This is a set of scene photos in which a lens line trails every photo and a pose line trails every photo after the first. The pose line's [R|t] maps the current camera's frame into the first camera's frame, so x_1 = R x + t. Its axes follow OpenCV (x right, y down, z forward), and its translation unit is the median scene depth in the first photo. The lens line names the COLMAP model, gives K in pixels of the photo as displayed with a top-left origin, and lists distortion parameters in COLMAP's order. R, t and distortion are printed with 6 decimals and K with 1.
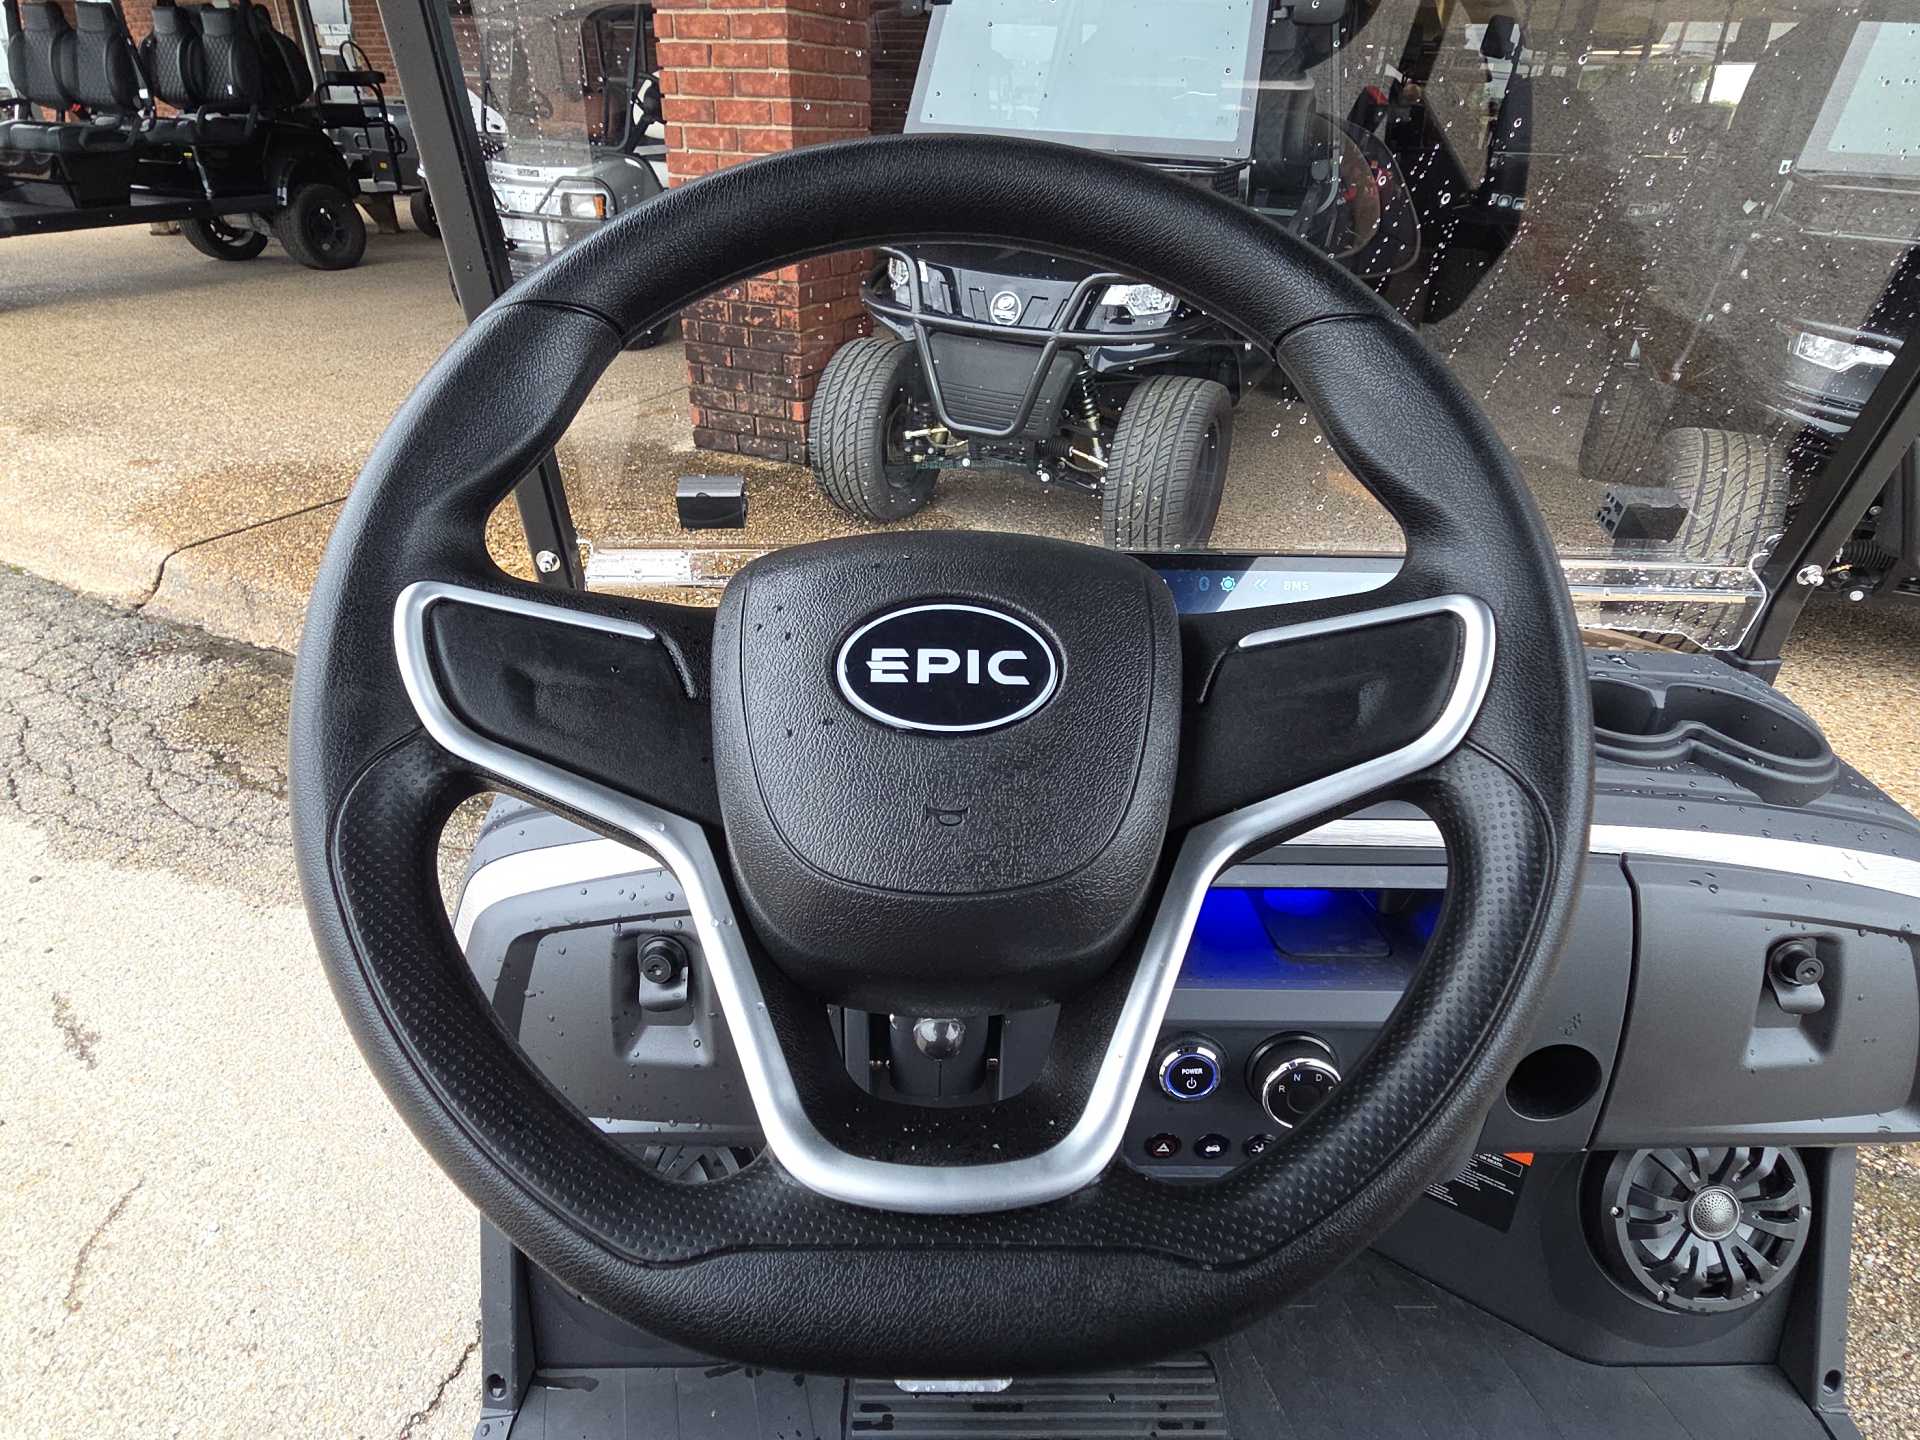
lens RADIAL K [[1045.5, 0, 960.0], [0, 1045.5, 720.0], [0, 0, 1]] dist [0.004328, 0.000509]
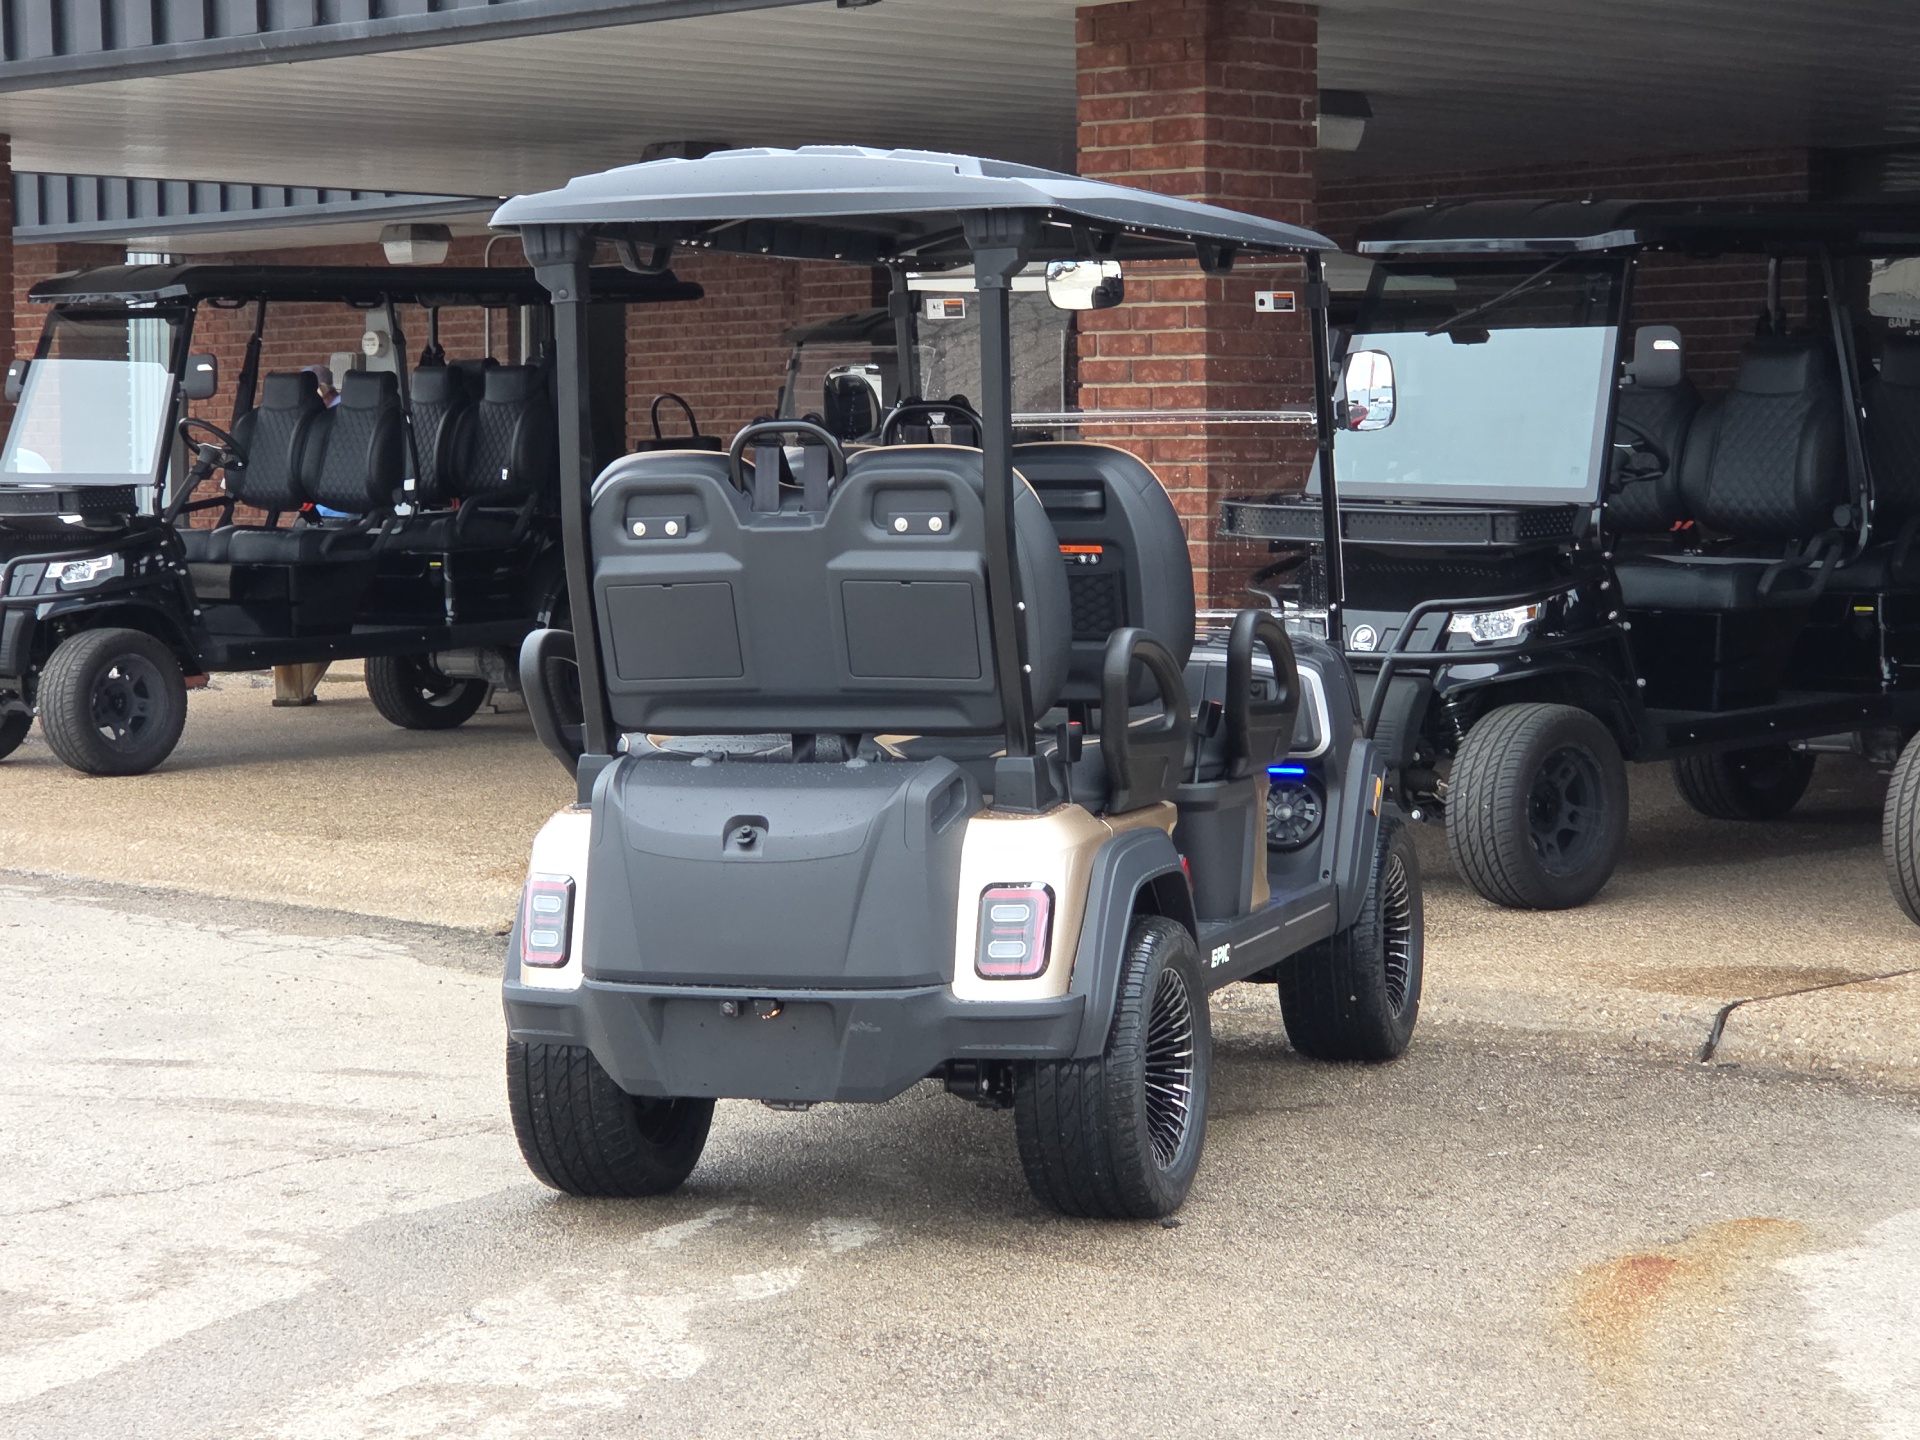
lens RADIAL K [[4365.3, 0, 960.0], [0, 4365.3, 720.0], [0, 0, 1]] dist [-0.588746, 7.812914]
pose [[0.942486, -0.018939, -0.333708, 0.918159], [-0.132326, 0.895677, -0.424560, 1.279637], [0.306936, 0.444301, 0.841657, -2.215294]]
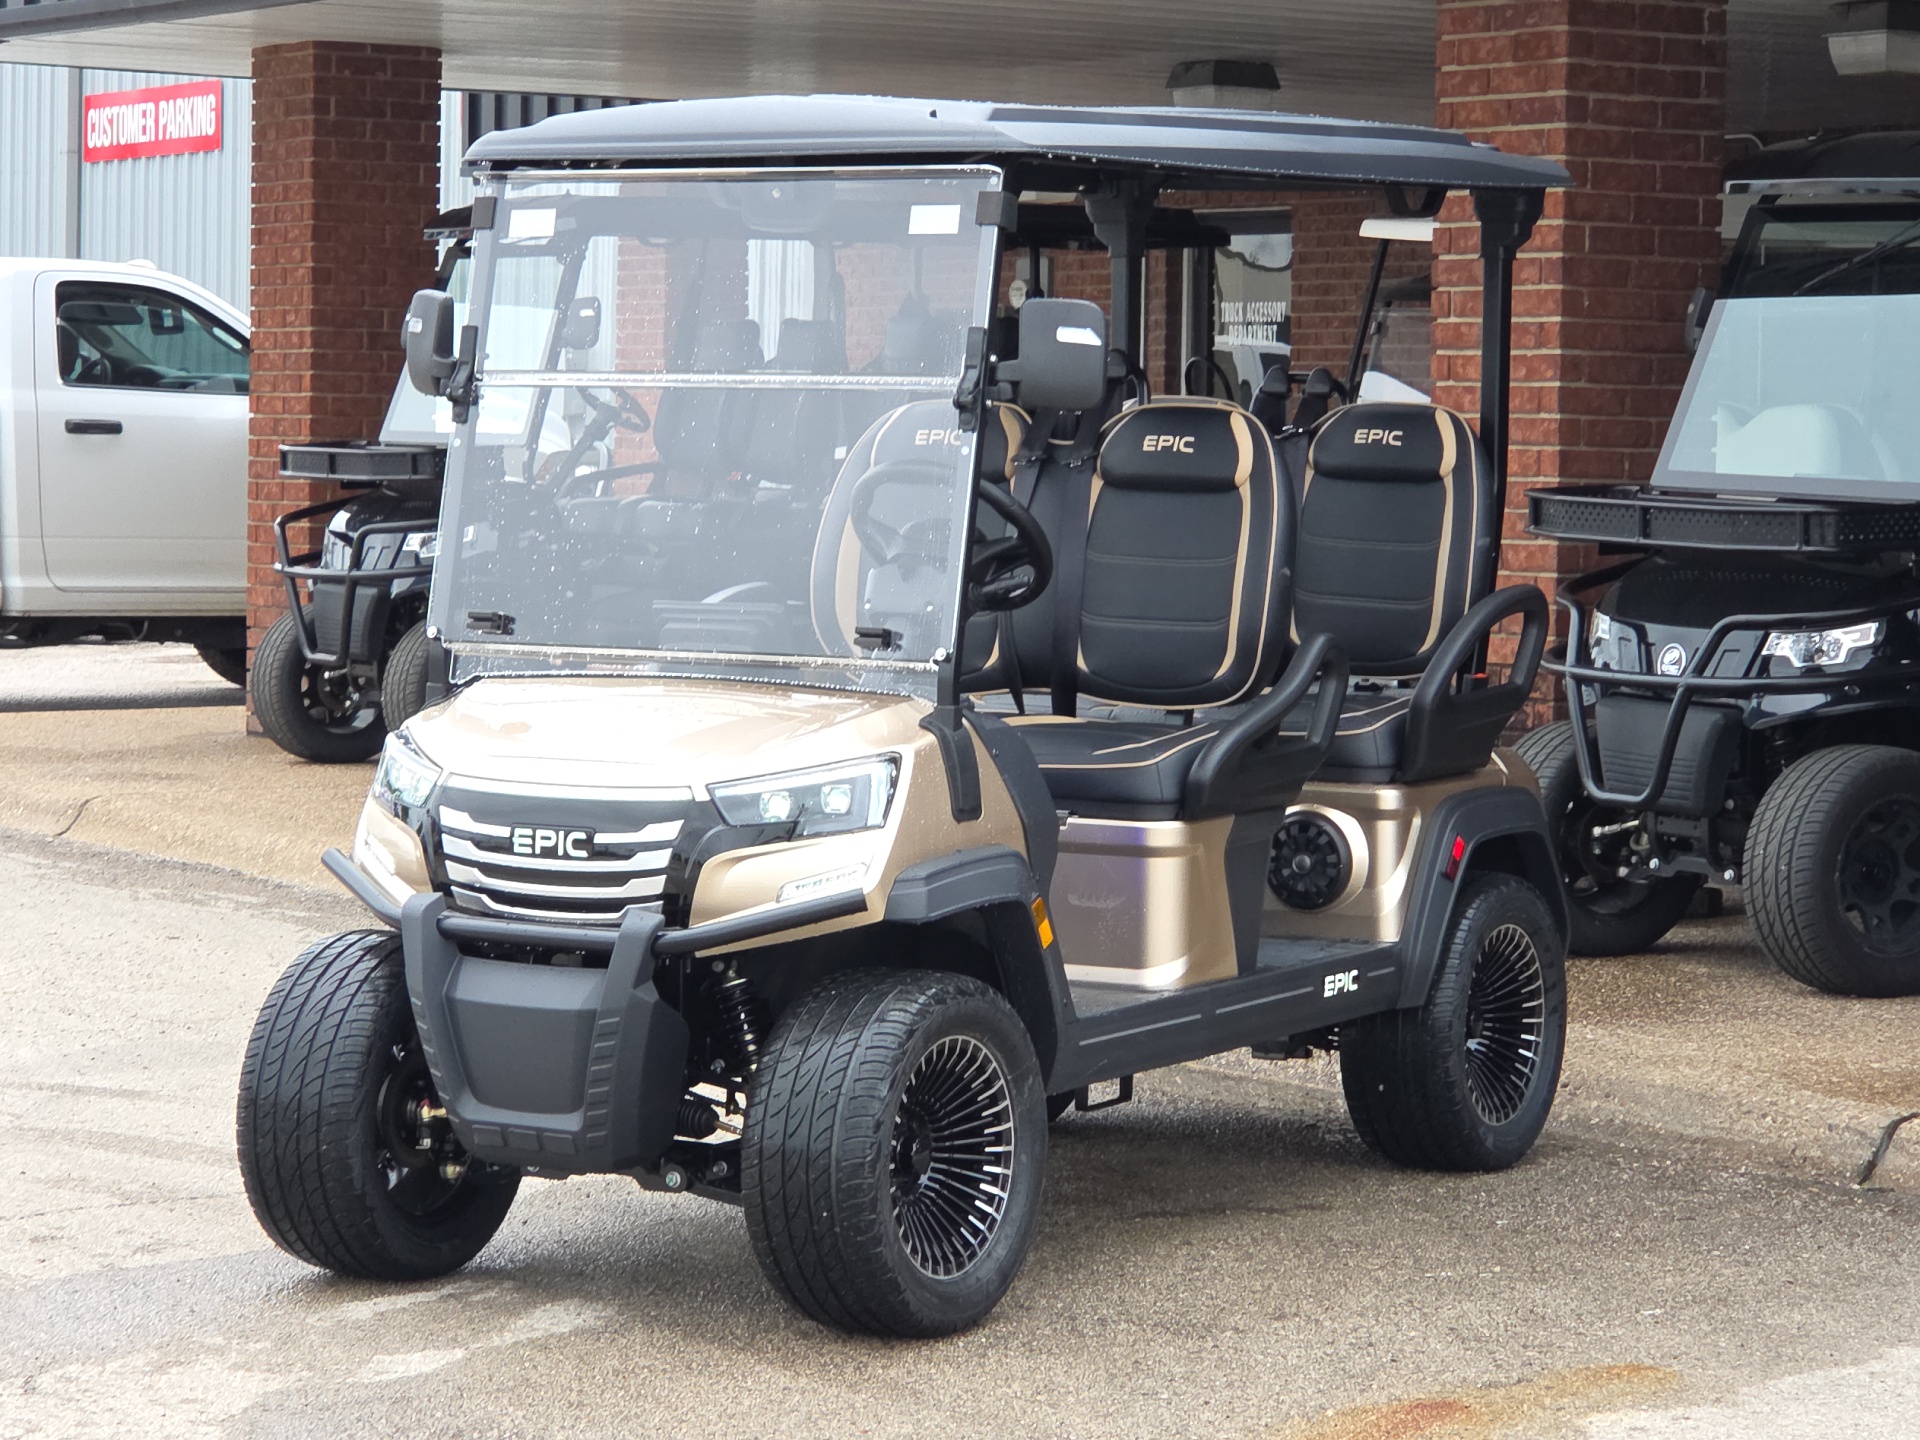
lens RADIAL K [[5124.0, 0, 960.0], [0, 5124.0, 720.0], [0, 0, 1]] dist [-0.030134, -0.050940]
pose [[0.851324, 0.010299, -0.524540, 1.461500], [-0.250734, 0.886224, -0.389539, 1.178802], [0.460848, 0.463143, 0.757045, -1.987759]]
